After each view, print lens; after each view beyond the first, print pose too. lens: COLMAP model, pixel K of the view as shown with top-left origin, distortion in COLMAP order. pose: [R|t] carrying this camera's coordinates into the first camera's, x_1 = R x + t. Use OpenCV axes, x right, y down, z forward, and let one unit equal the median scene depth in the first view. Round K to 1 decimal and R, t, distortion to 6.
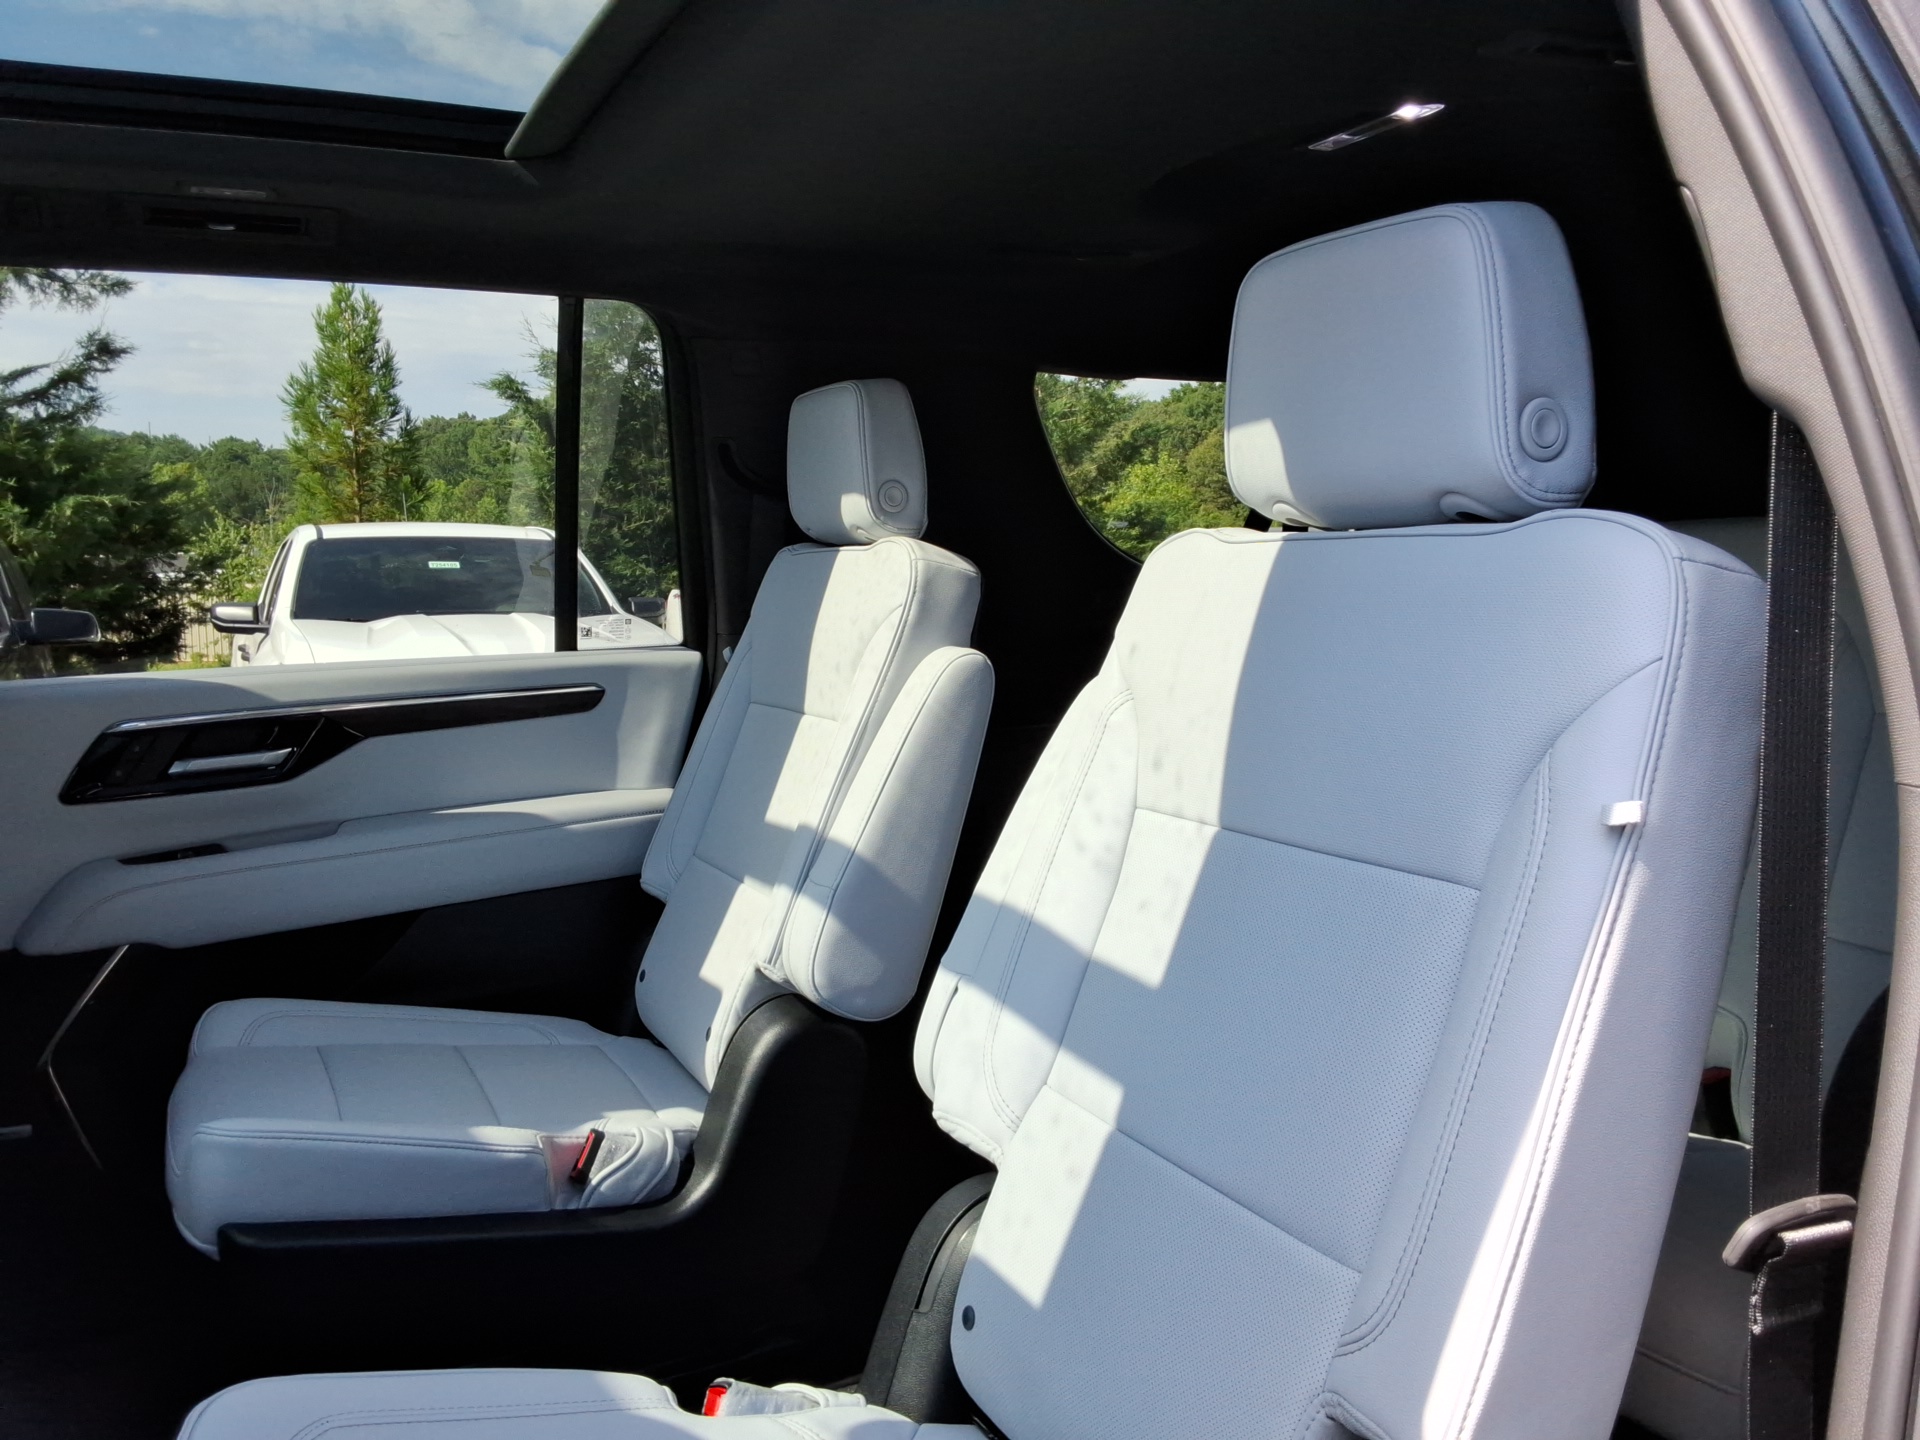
lens RADIAL K [[1553.0, 0, 954.8], [0, 1553.0, 697.6], [0, 0, 1]] dist [0.152705, -0.248936]
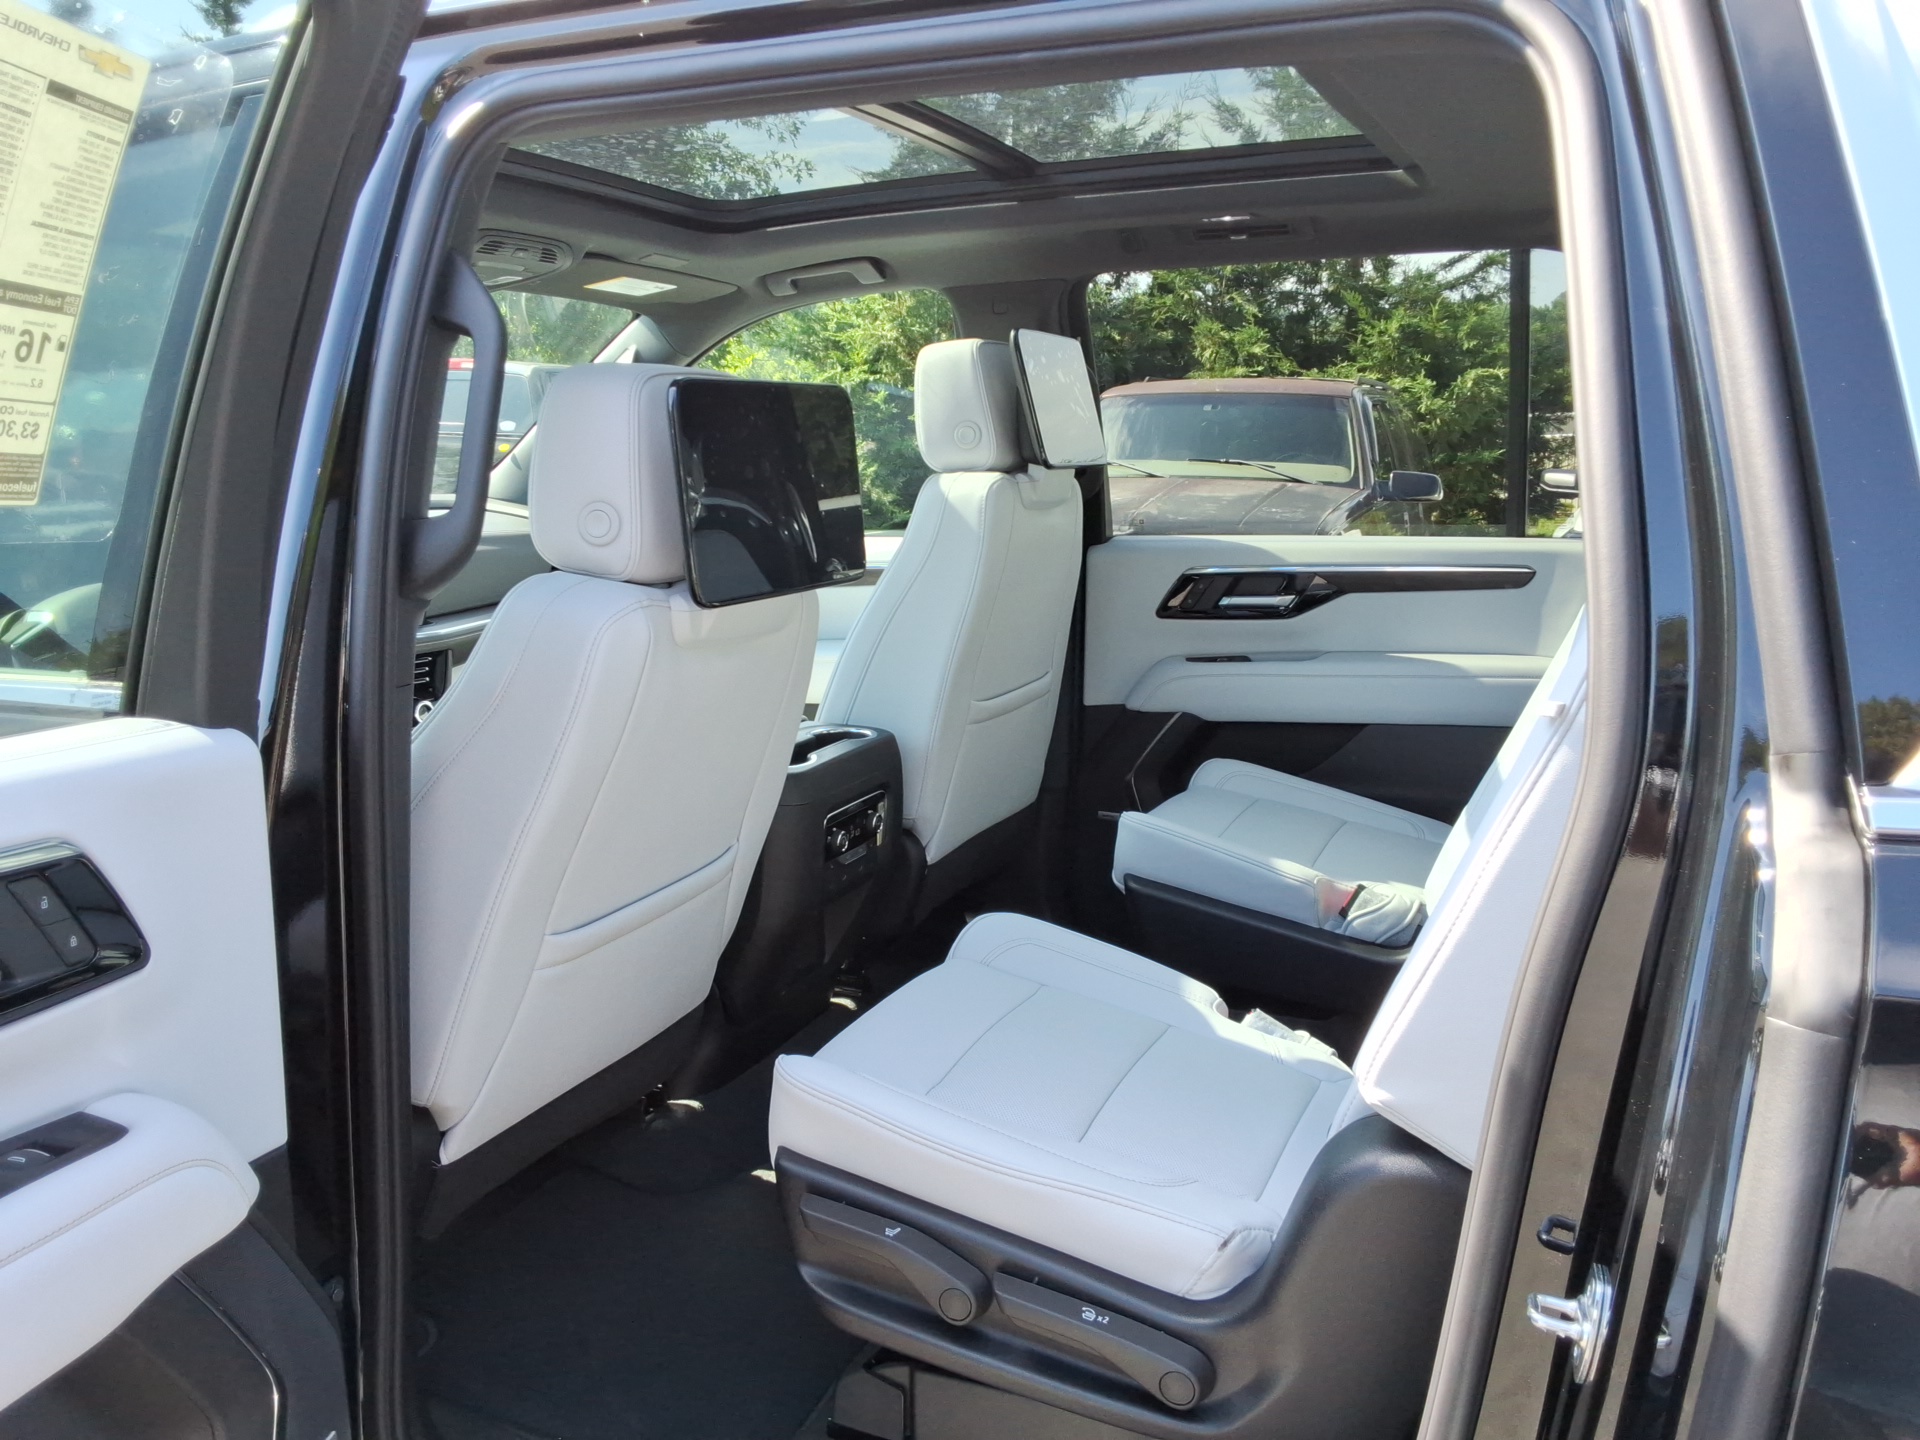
lens RADIAL K [[1568.3, 0, 960.0], [0, 1568.3, 720.0], [0, 0, 1]] dist [0.110382, -0.190271]
pose [[0.636992, 0.154371, -0.755256, 0.471485], [-0.074561, 0.987488, 0.138952, -0.031885], [0.767256, -0.032199, 0.640532, -0.136752]]
